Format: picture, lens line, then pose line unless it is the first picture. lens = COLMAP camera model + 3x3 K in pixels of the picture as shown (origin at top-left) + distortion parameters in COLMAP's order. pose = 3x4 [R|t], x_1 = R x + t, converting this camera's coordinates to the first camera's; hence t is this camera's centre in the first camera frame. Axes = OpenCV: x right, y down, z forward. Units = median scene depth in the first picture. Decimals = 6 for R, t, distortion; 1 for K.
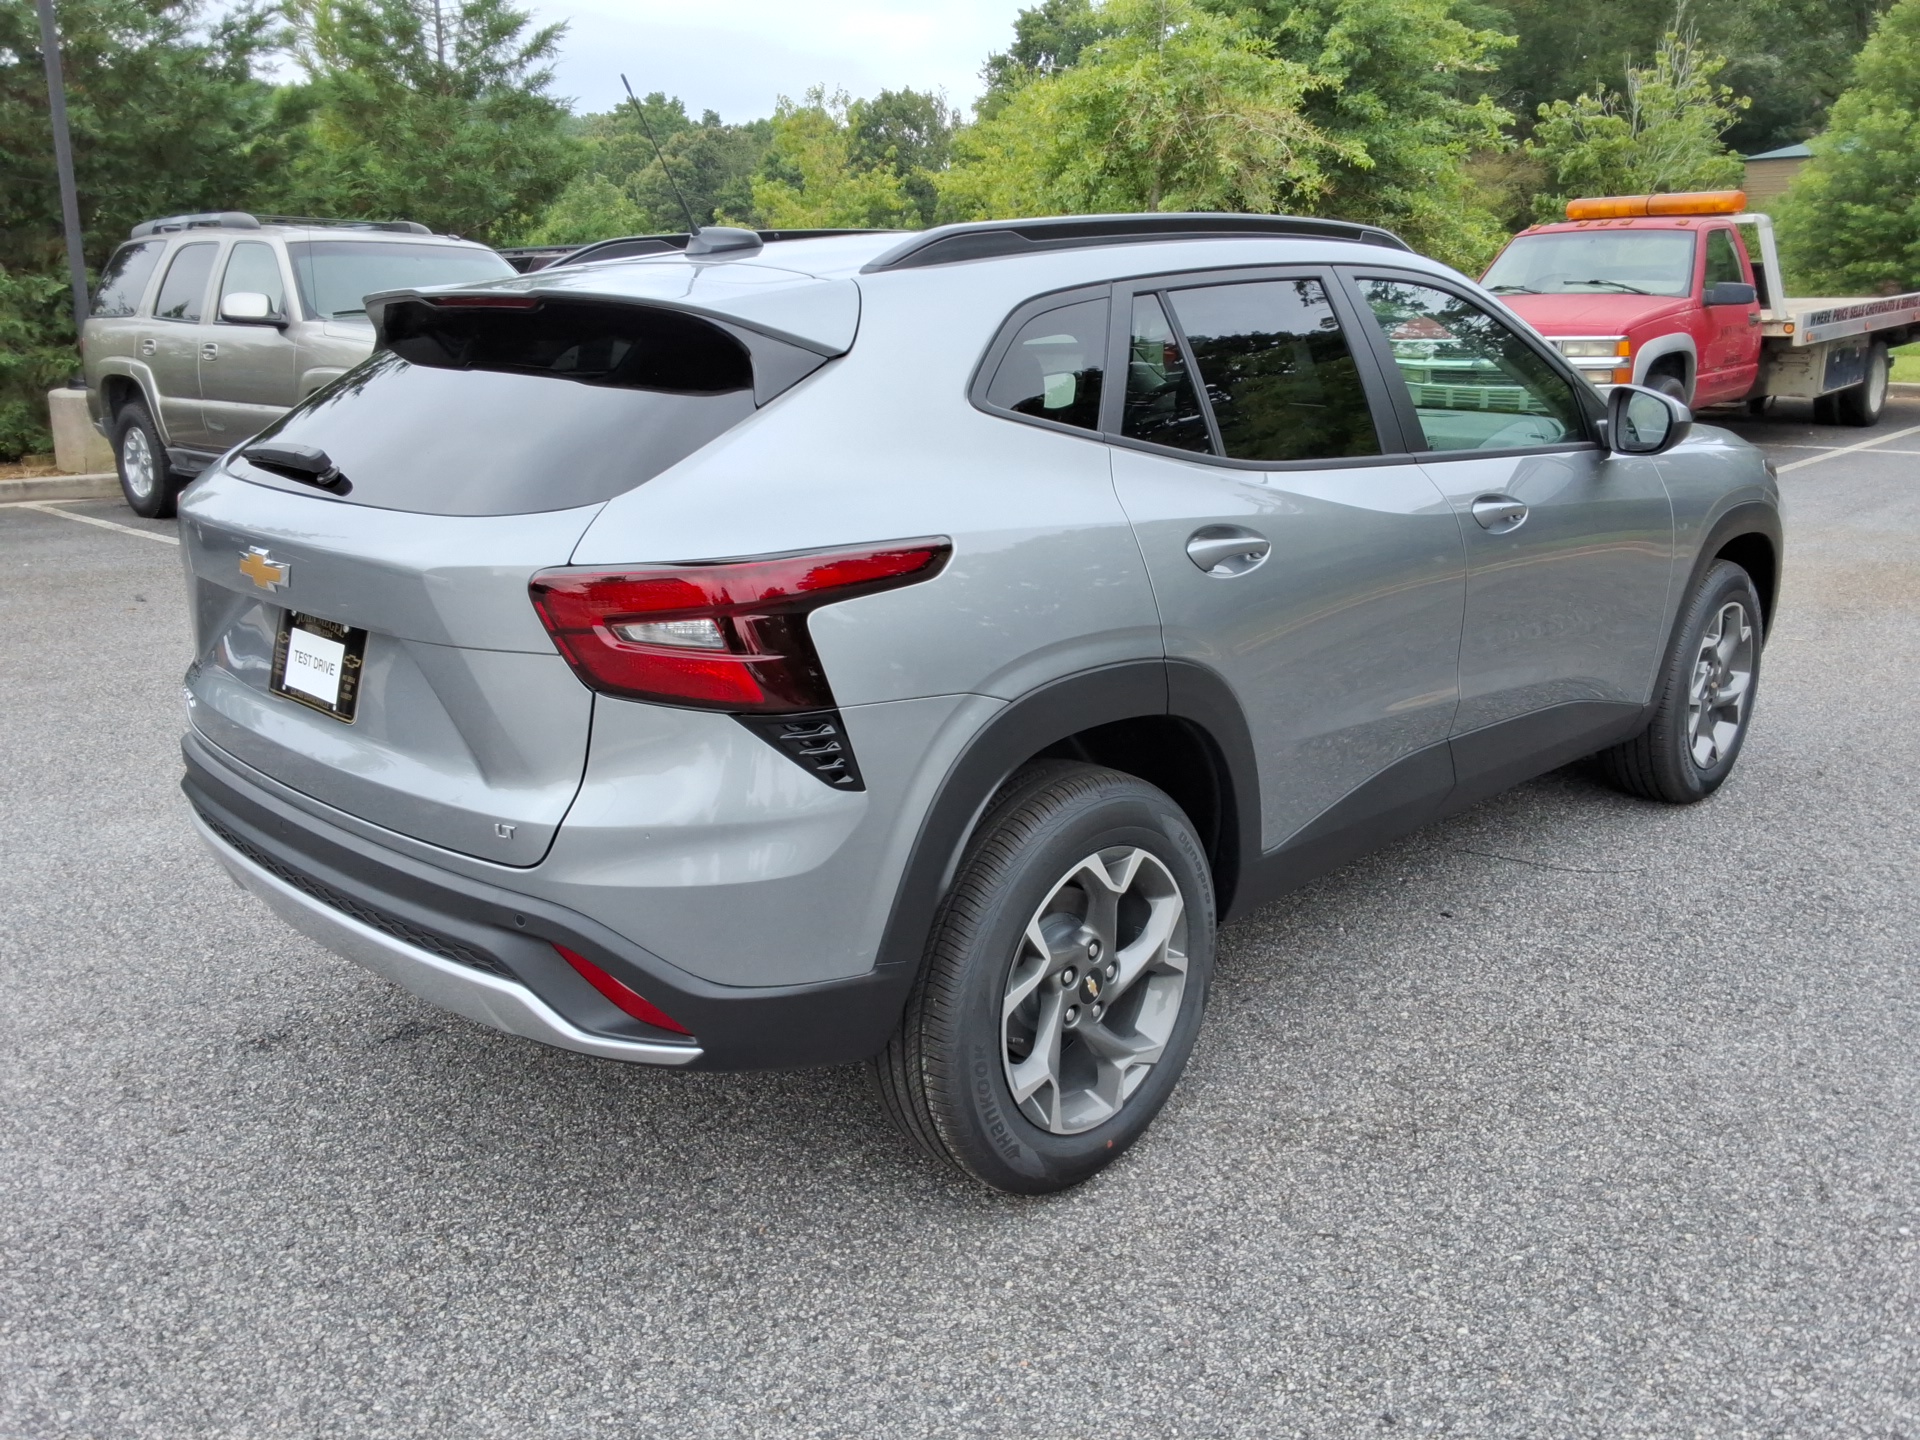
lens RADIAL K [[1543.2, 0, 960.5], [0, 1543.2, 719.5], [0, 0, 1]] dist [0.091114, -0.143502]
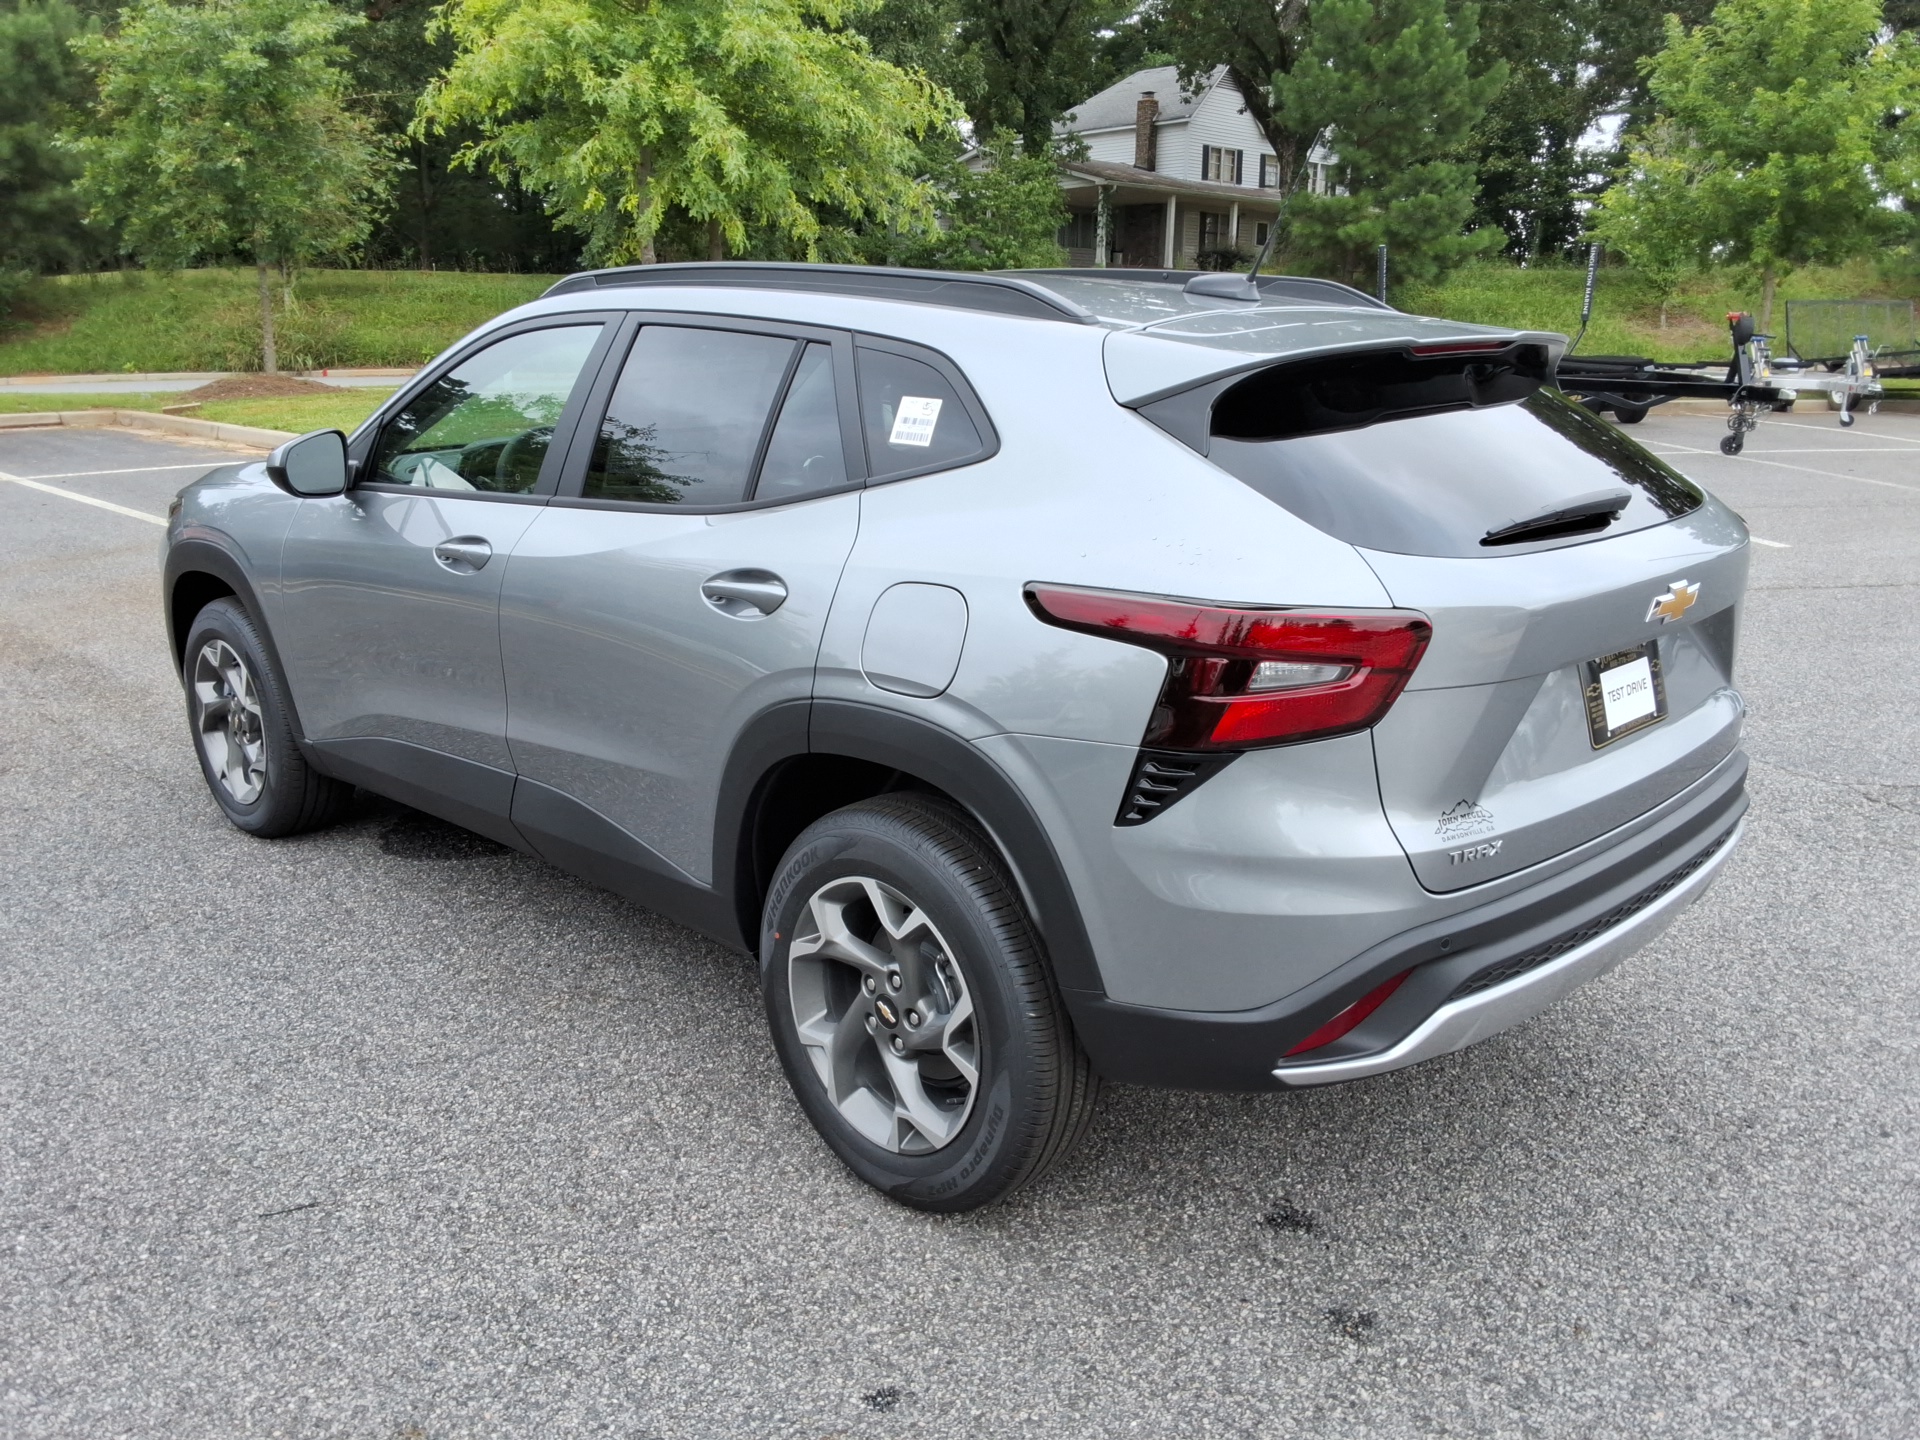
lens RADIAL K [[1543.2, 0, 971.8], [0, 1543.2, 710.6], [0, 0, 1]] dist [0.091114, -0.143502]
pose [[-0.003401, -0.245921, 0.969284, -0.327349], [0.267103, 0.933850, 0.237868, -0.089259], [-0.963662, 0.259707, 0.062510, 0.311249]]
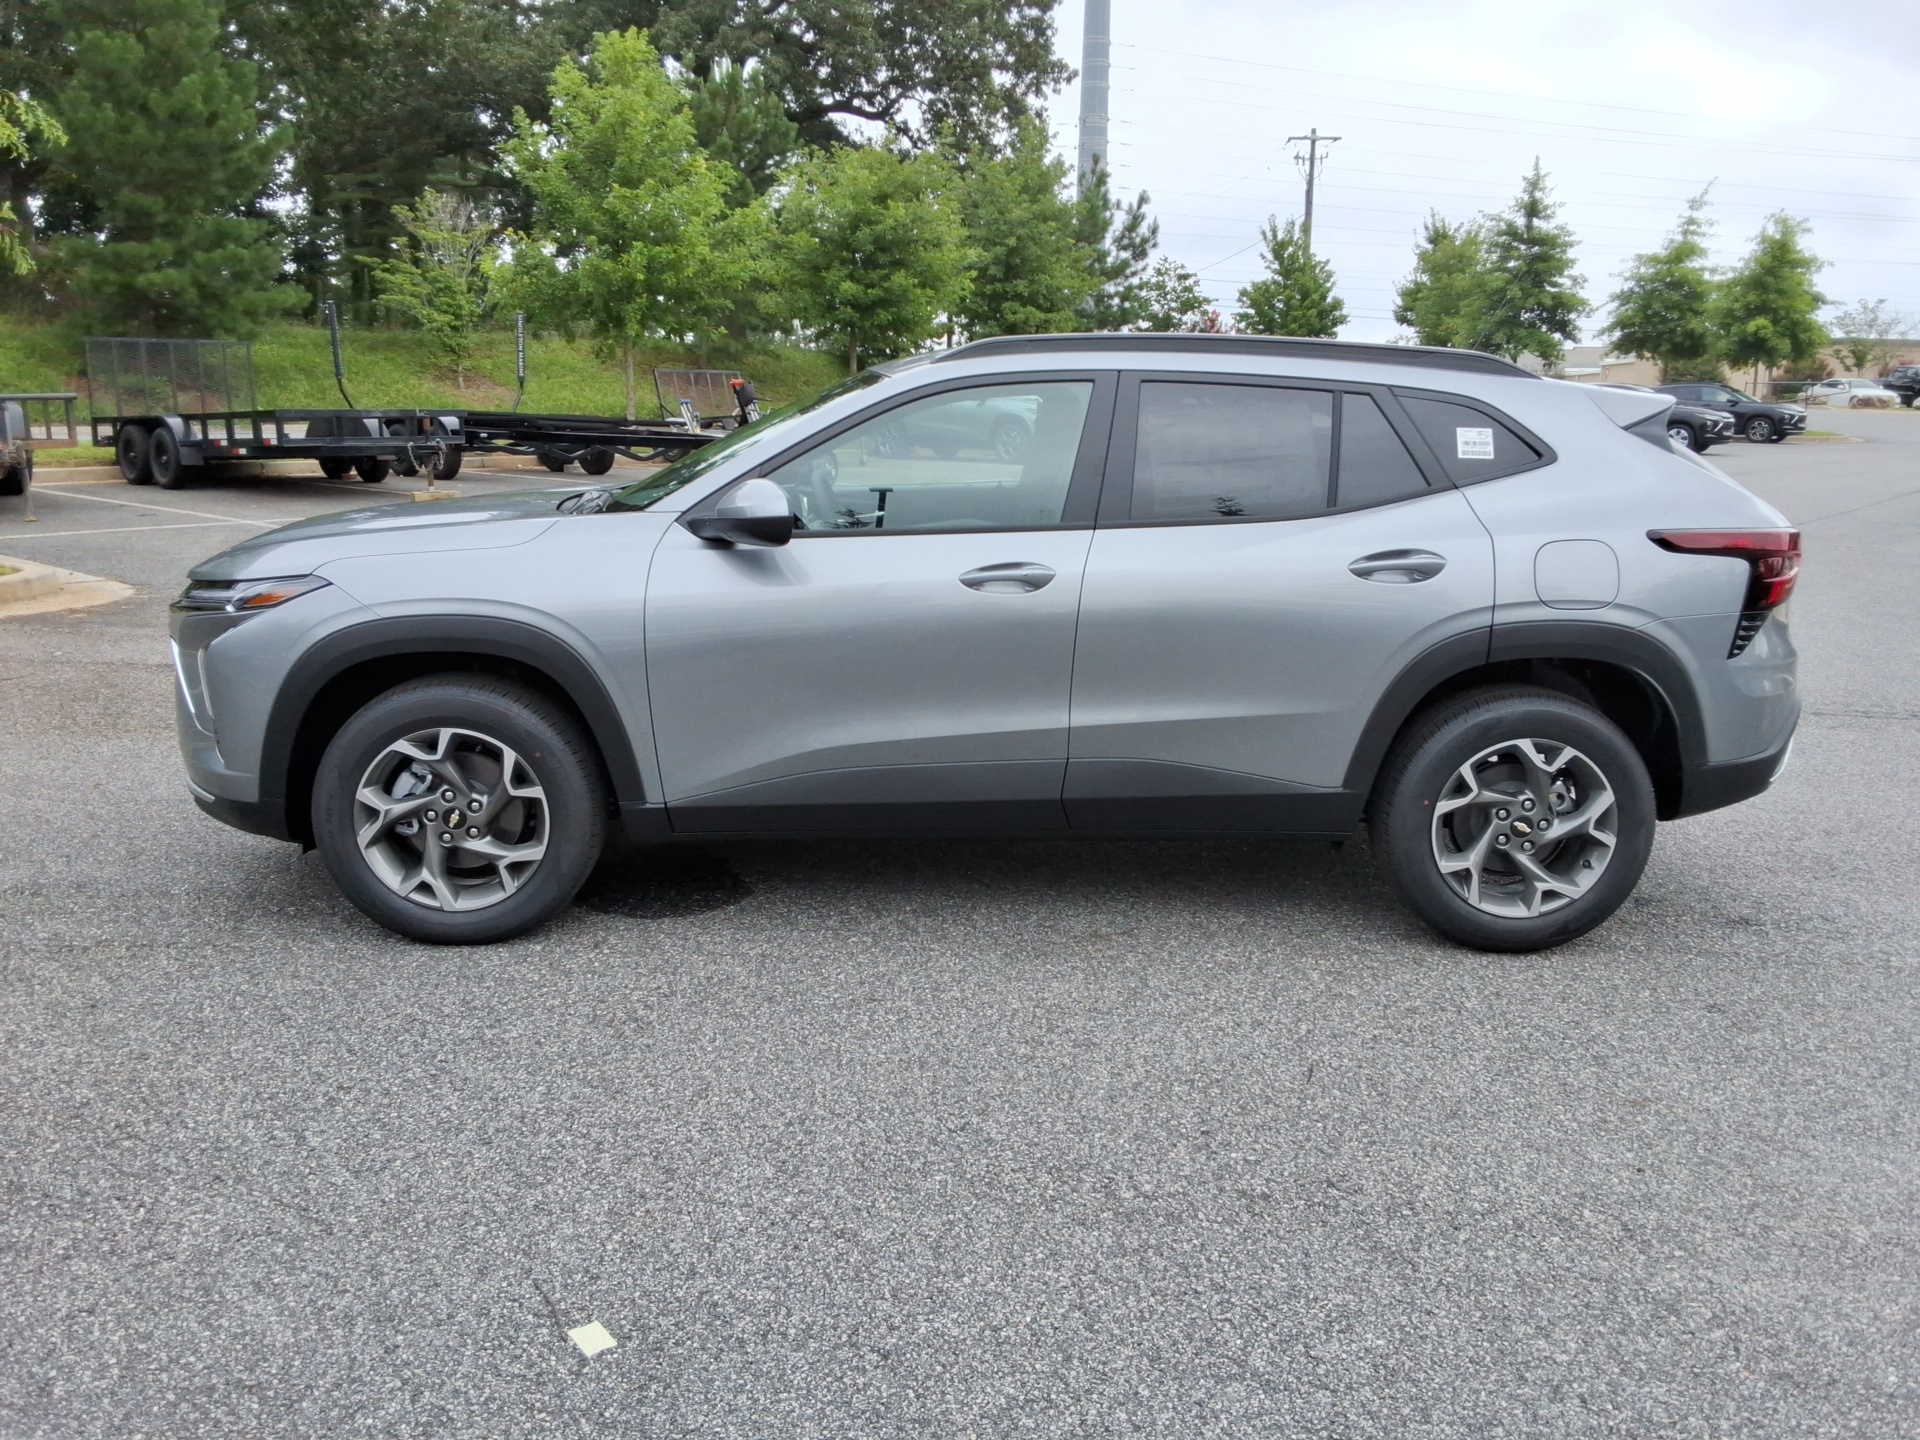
lens RADIAL K [[1543.2, 0, 969.8], [0, 1543.2, 704.5], [0, 0, 1]] dist [0.091114, -0.143502]
pose [[-0.726075, -0.148621, 0.671362, -0.252024], [0.168793, 0.907965, 0.383548, -0.185242], [-0.666576, 0.391806, -0.634164, 0.672912]]
